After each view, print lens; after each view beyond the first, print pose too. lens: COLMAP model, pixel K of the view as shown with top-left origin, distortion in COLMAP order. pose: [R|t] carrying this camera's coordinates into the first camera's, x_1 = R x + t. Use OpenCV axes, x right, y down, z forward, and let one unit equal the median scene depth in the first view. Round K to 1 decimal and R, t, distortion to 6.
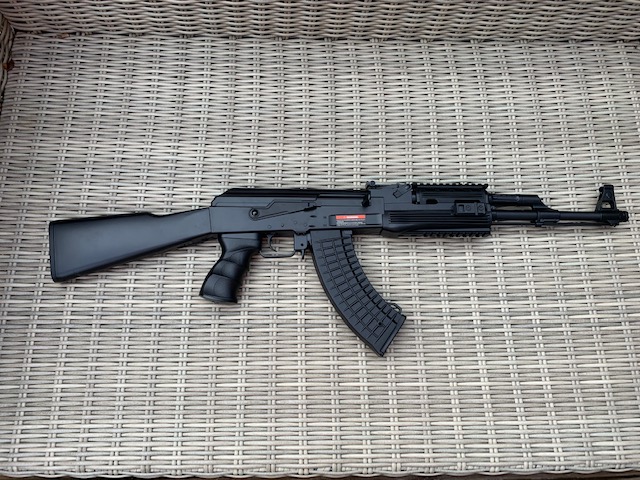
lens RADIAL K [[483.5, 0, 318.5], [0, 483.5, 240.2], [0, 0, 1]] dist [-0.009325, 0.008511]
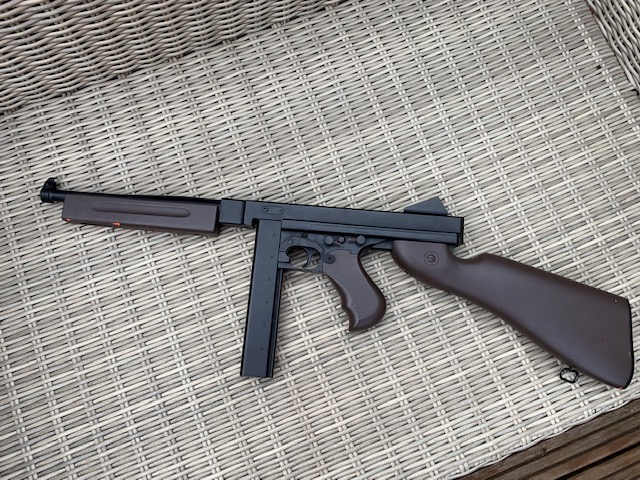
lens RADIAL K [[515.6, 0, 323.7], [0, 515.6, 238.8], [0, 0, 1]] dist [0.002082, -0.015924]
pose [[0.933542, -0.352597, 0.064613, -0.002974], [0.346957, 0.934076, 0.084398, -0.107820], [-0.090112, -0.056371, 0.994335, 0.036306]]
